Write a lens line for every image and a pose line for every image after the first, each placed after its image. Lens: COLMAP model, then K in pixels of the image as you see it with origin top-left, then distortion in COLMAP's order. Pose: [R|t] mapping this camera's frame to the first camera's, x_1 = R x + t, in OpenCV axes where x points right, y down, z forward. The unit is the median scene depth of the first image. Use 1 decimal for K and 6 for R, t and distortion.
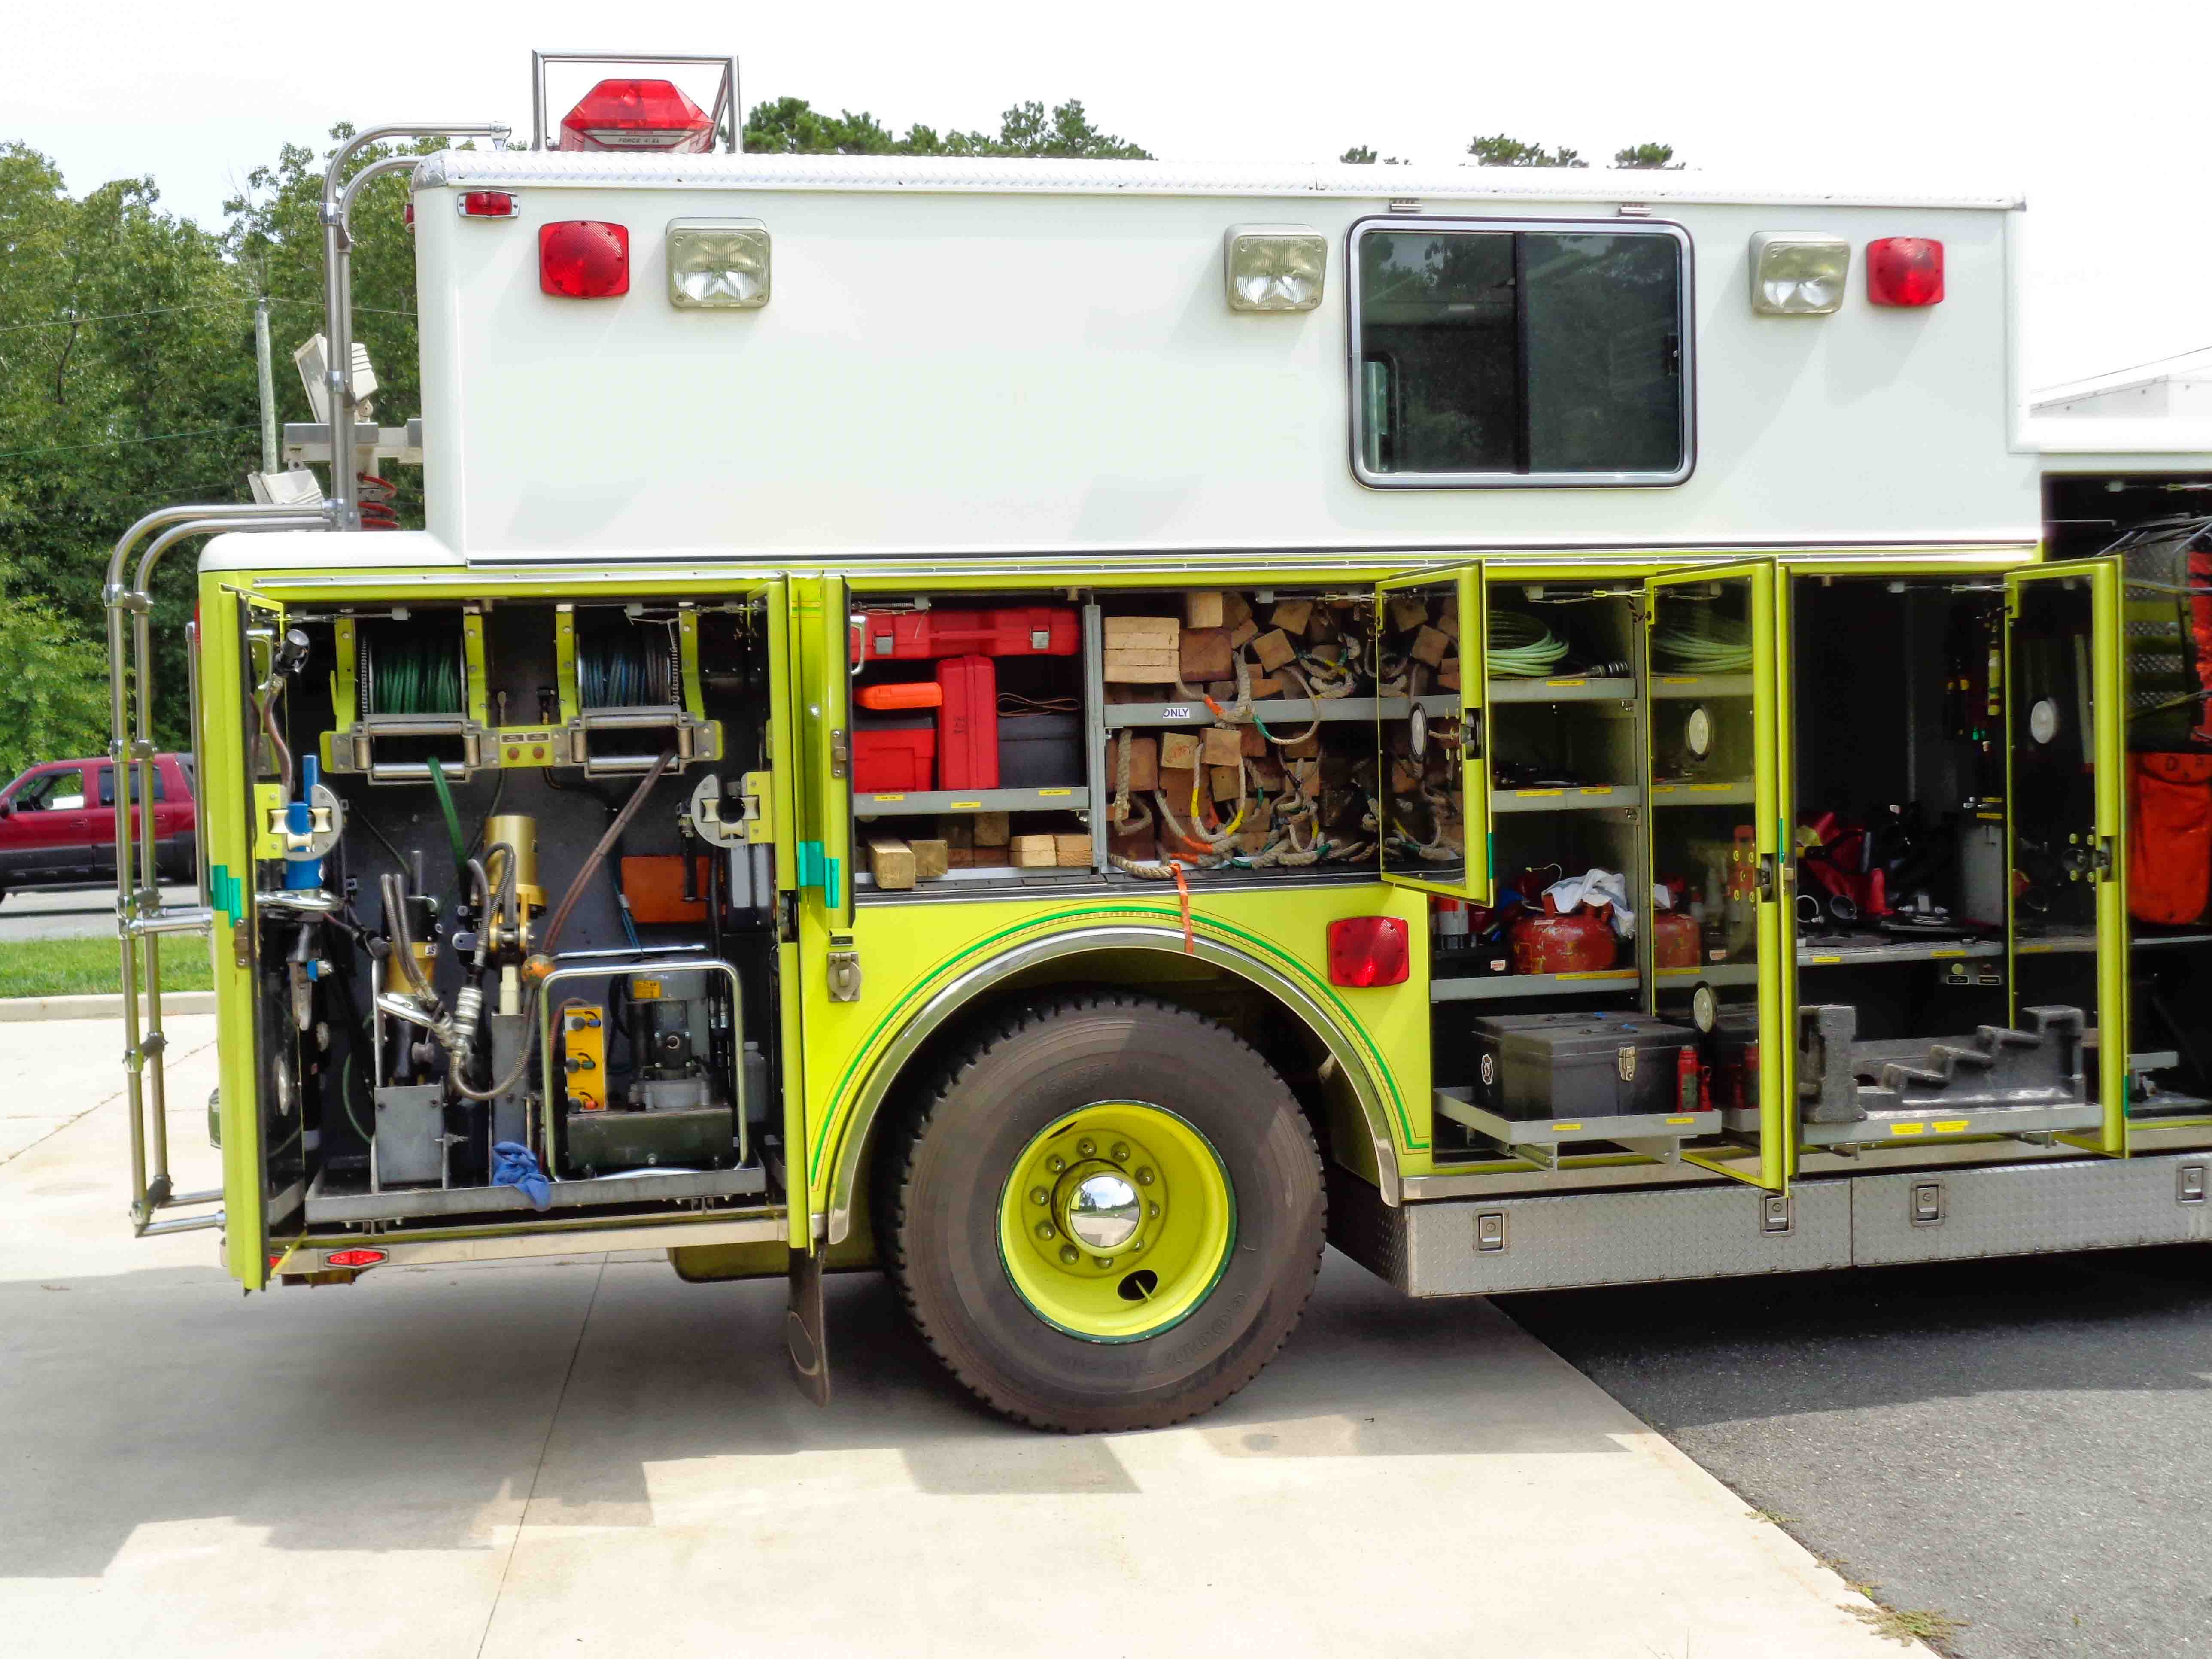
lens RADIAL K [[2712.4, 0, 1106.0], [0, 2712.4, 829.5], [0, 0, 1]] dist [-0.020529, 0.026462]
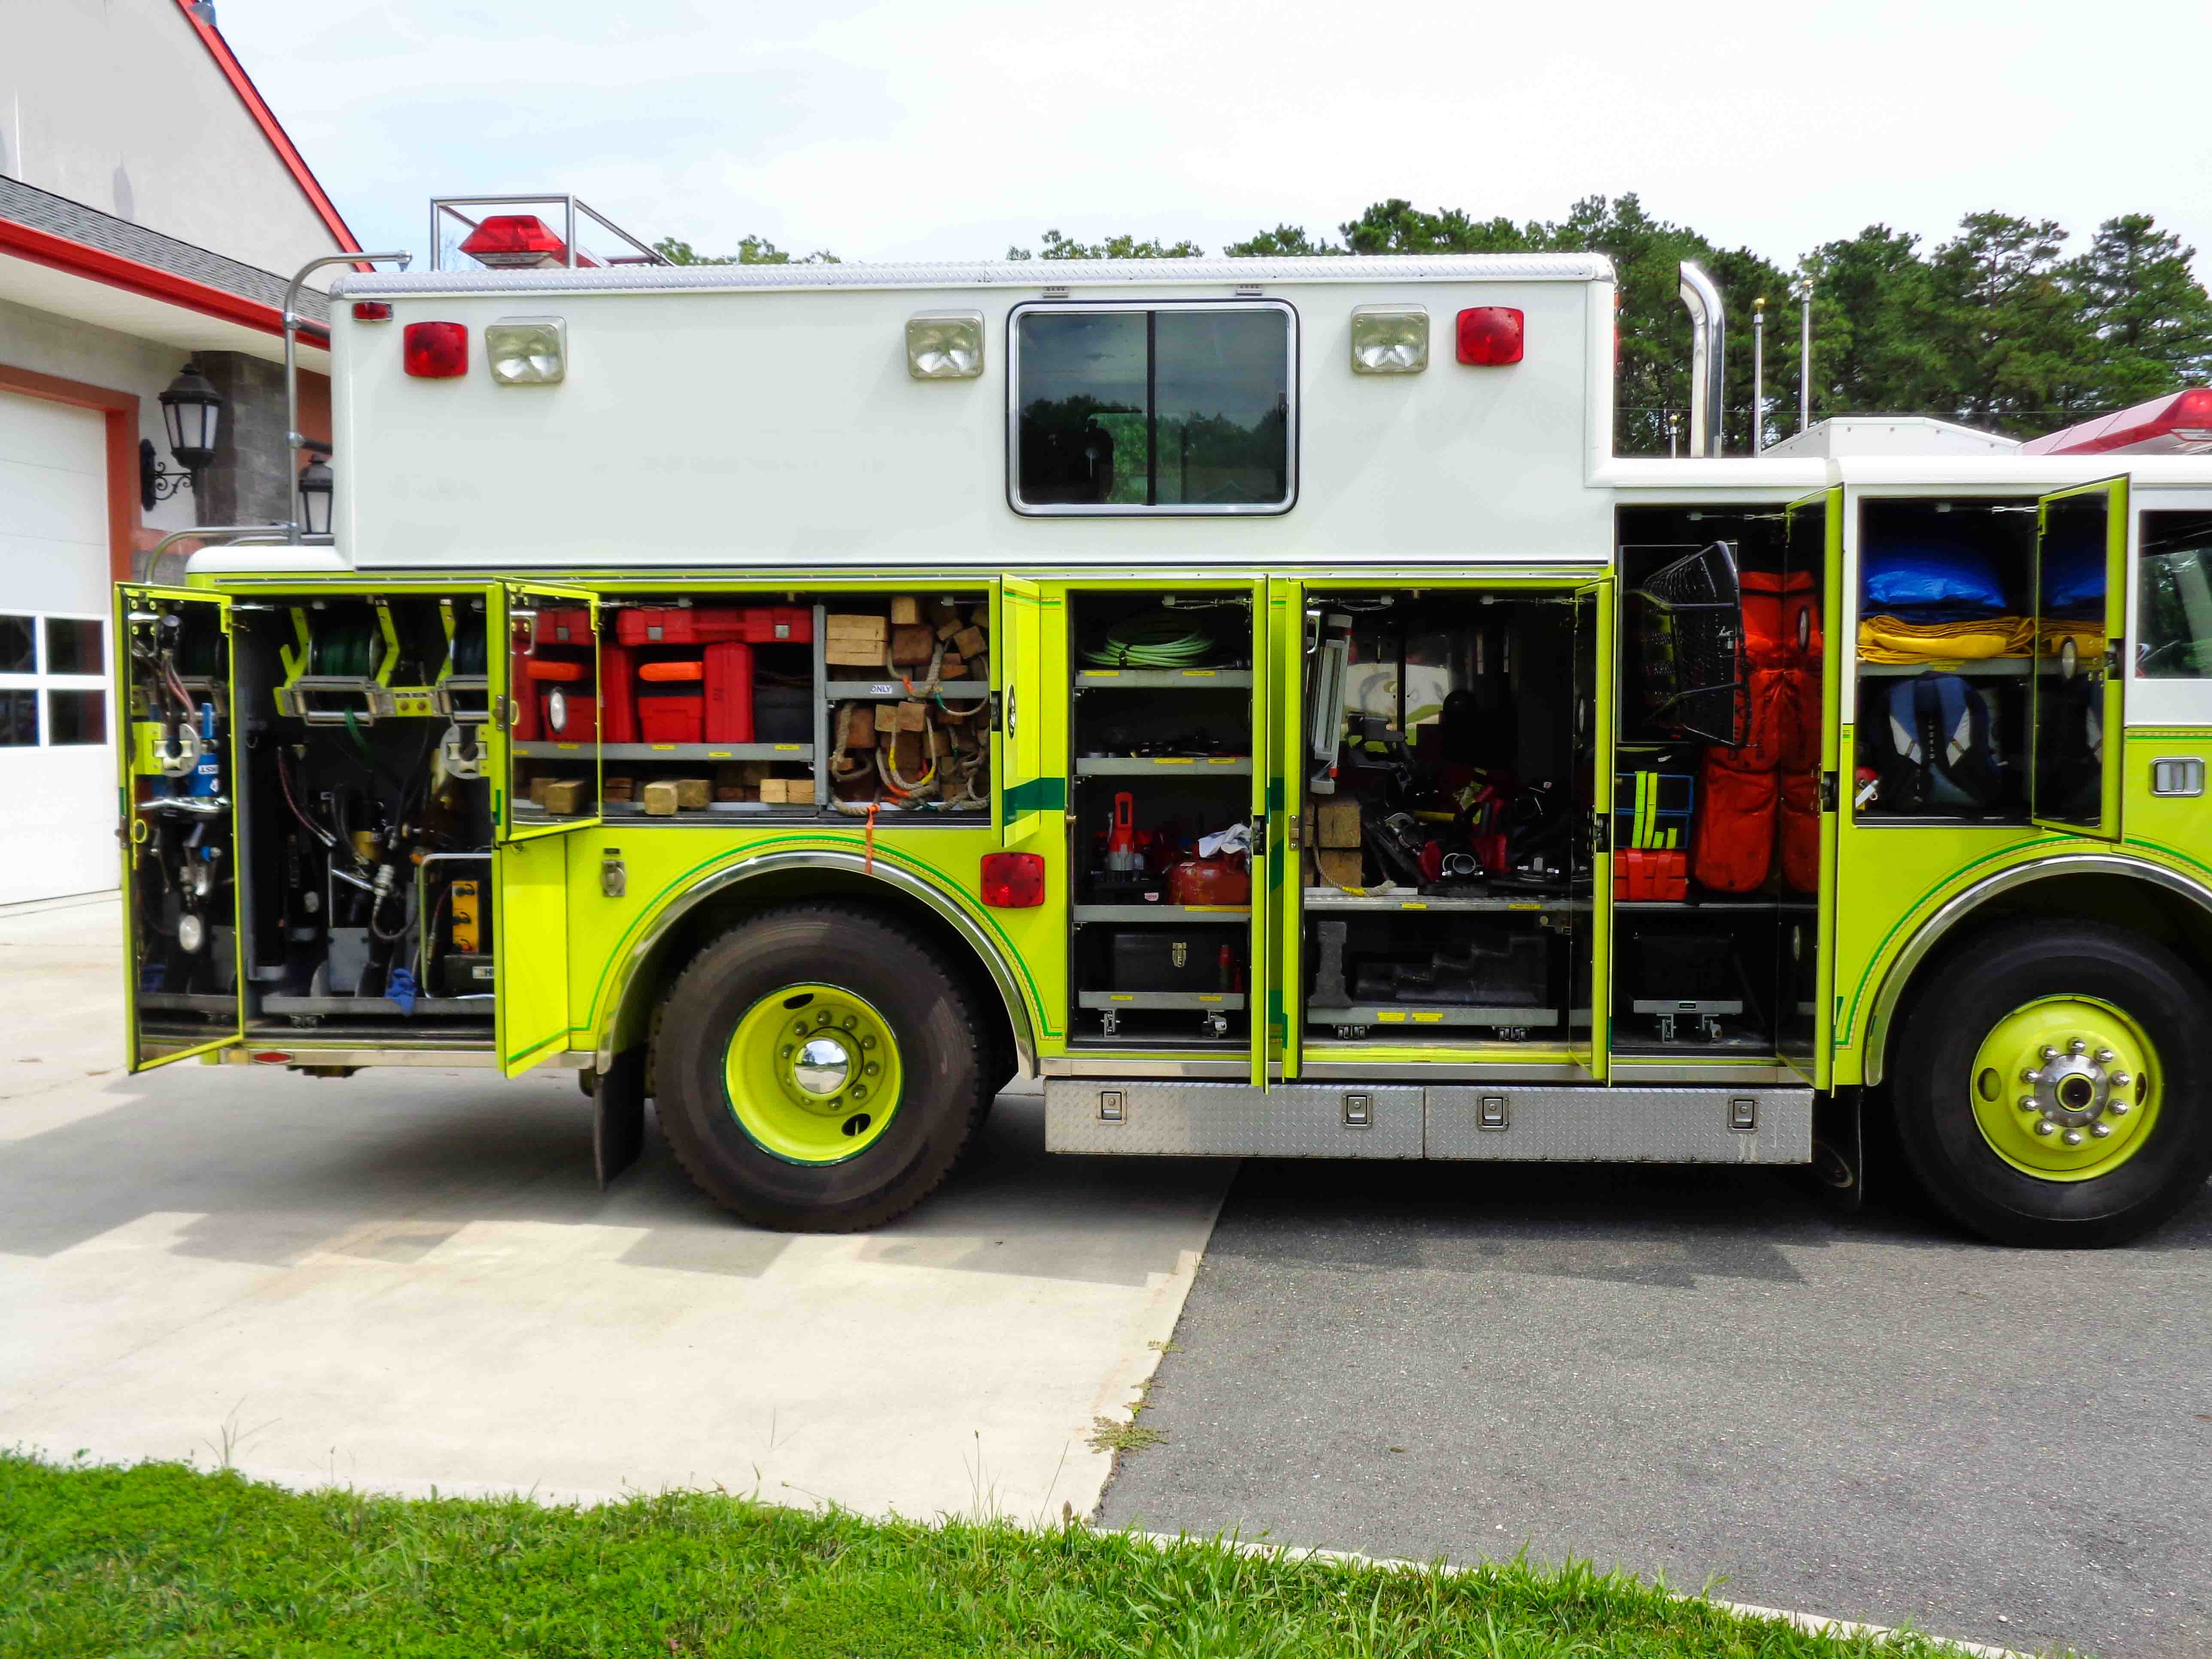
lens RADIAL K [[2115.8, 0, 1106.0], [0, 2115.8, 829.5], [0, 0, 1]] dist [-0.012379, -0.029046]
pose [[0.961035, 0.043679, -0.272953, 0.413168], [-0.036516, 0.998844, 0.031269, -0.011556], [0.274003, -0.020083, 0.961519, 0.052768]]
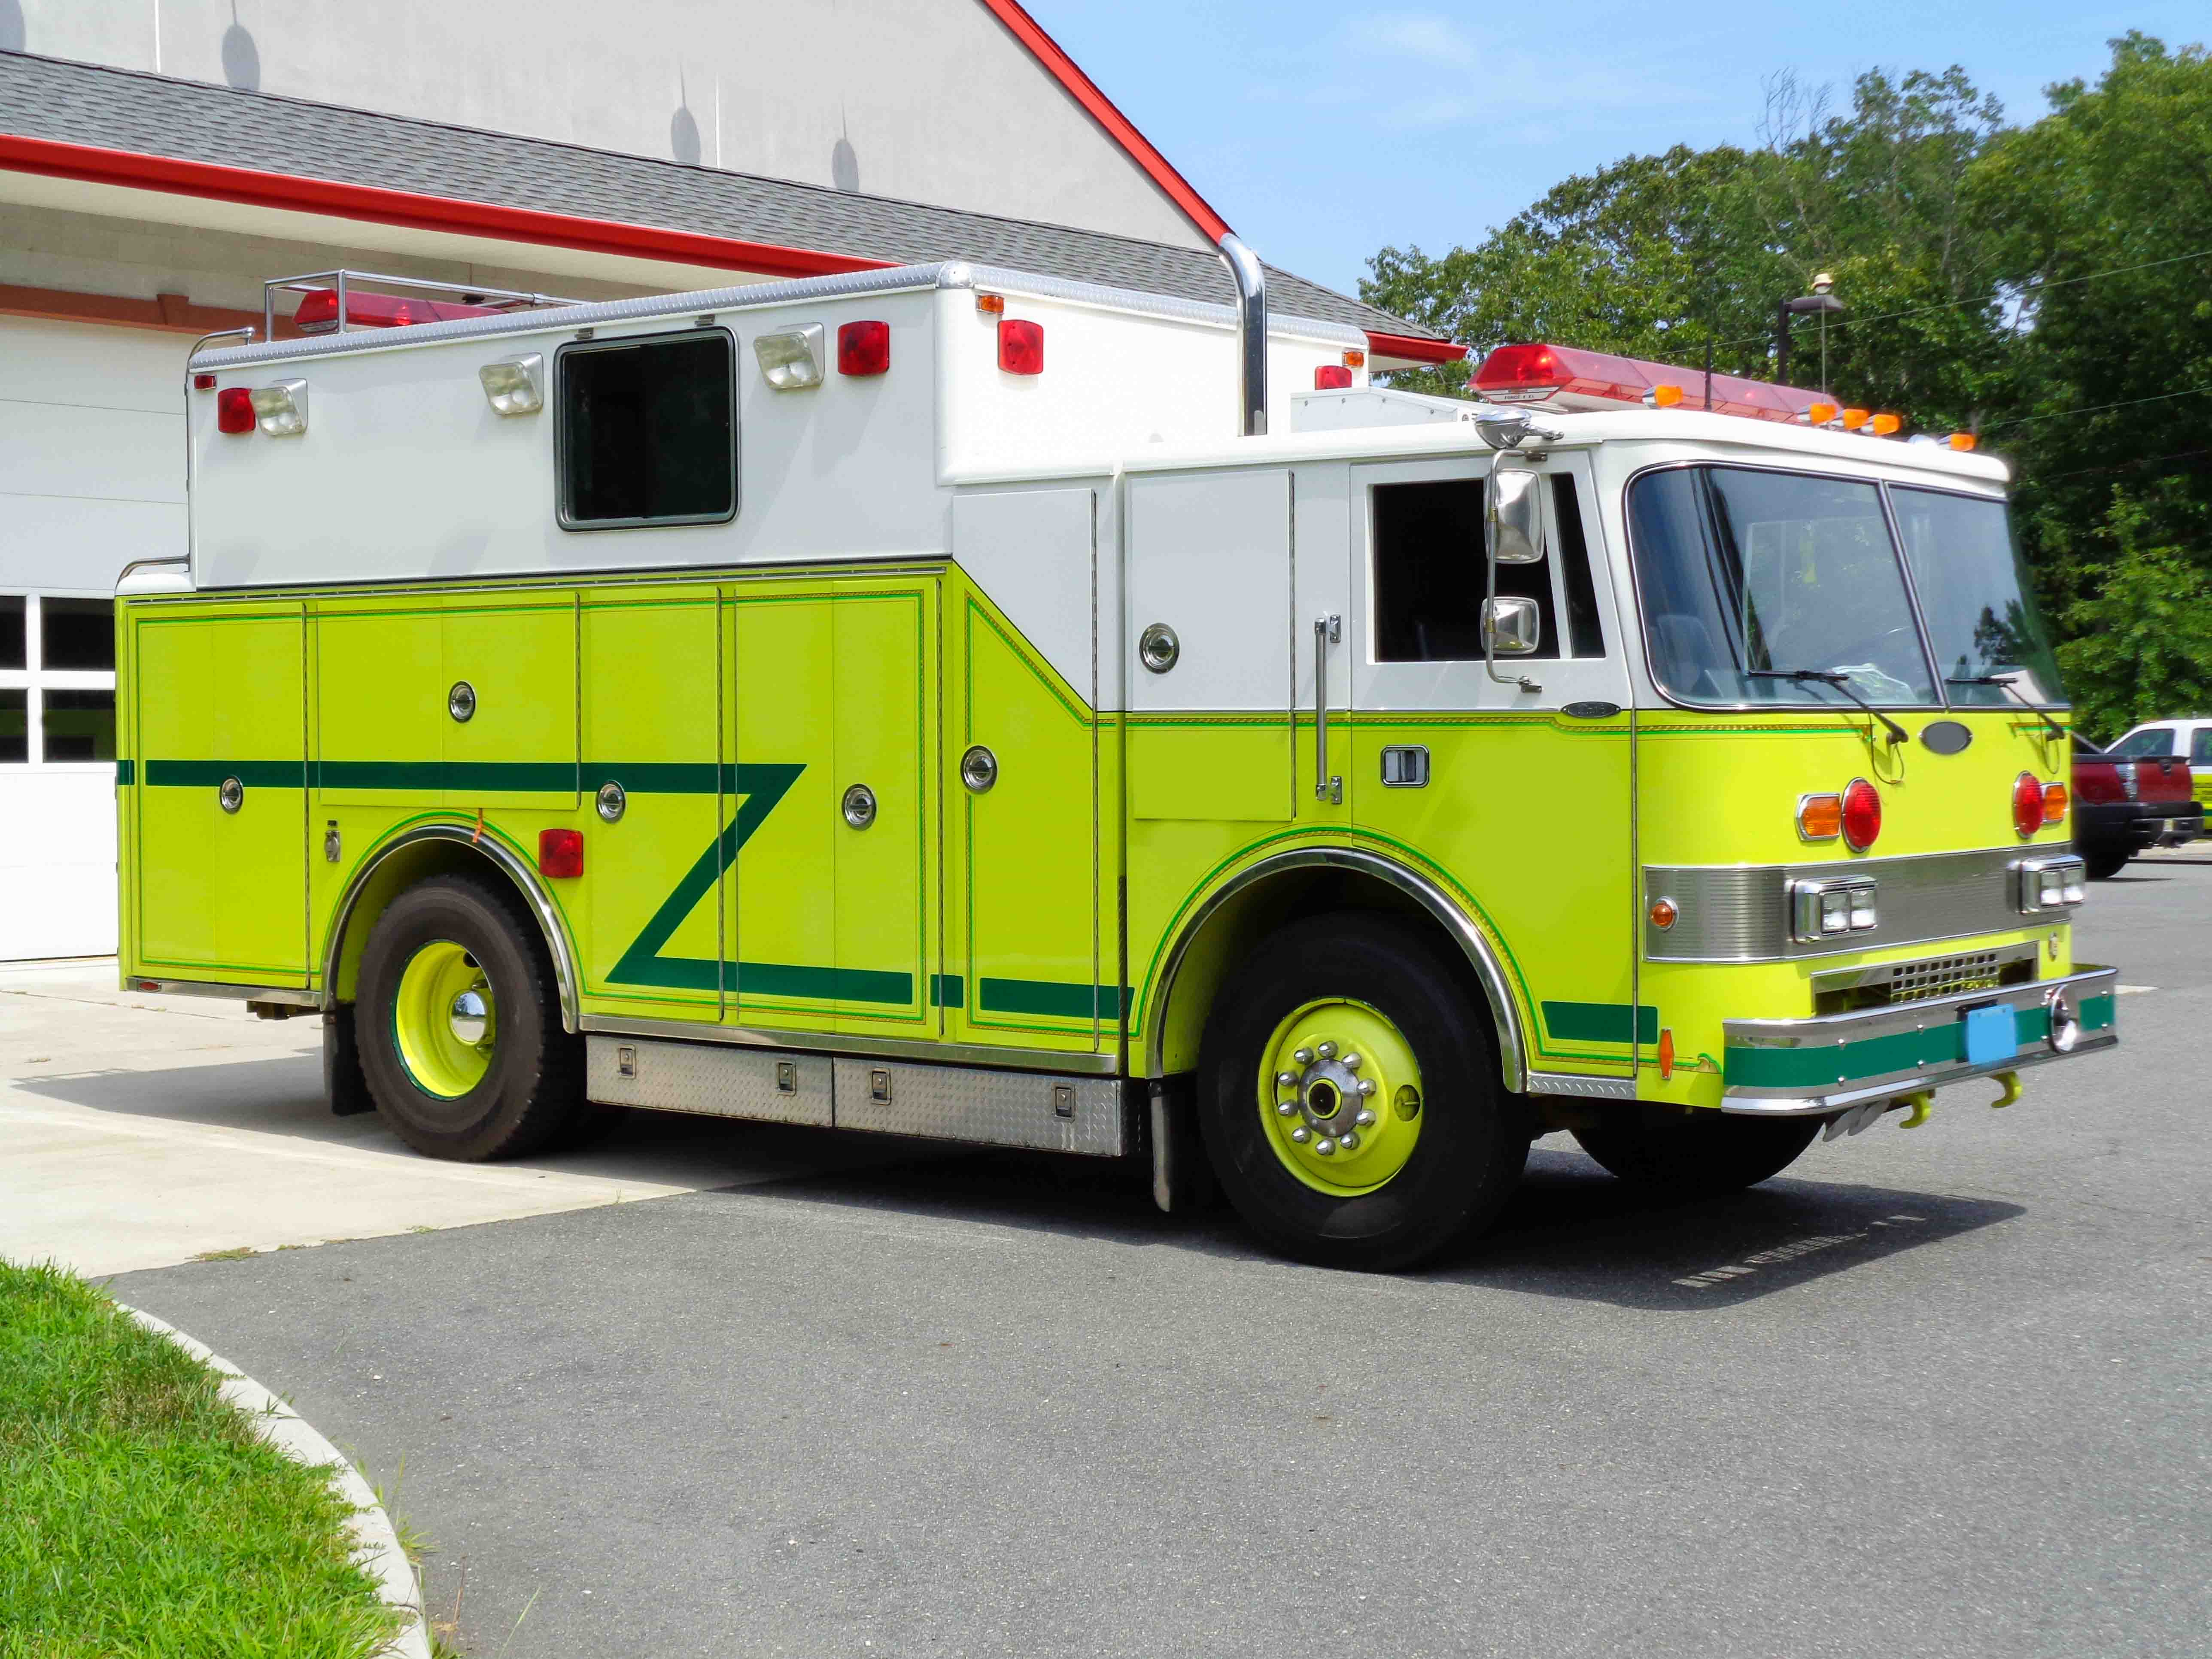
lens RADIAL K [[3200.5, 0, 1106.0], [0, 3200.5, 829.5], [0, 0, 1]] dist [0.026796, 0.068491]
pose [[0.636060, 0.050826, -0.769964, 1.603269], [-0.045389, 0.998565, 0.028421, -0.029847], [0.770303, 0.016870, 0.637454, 0.138068]]
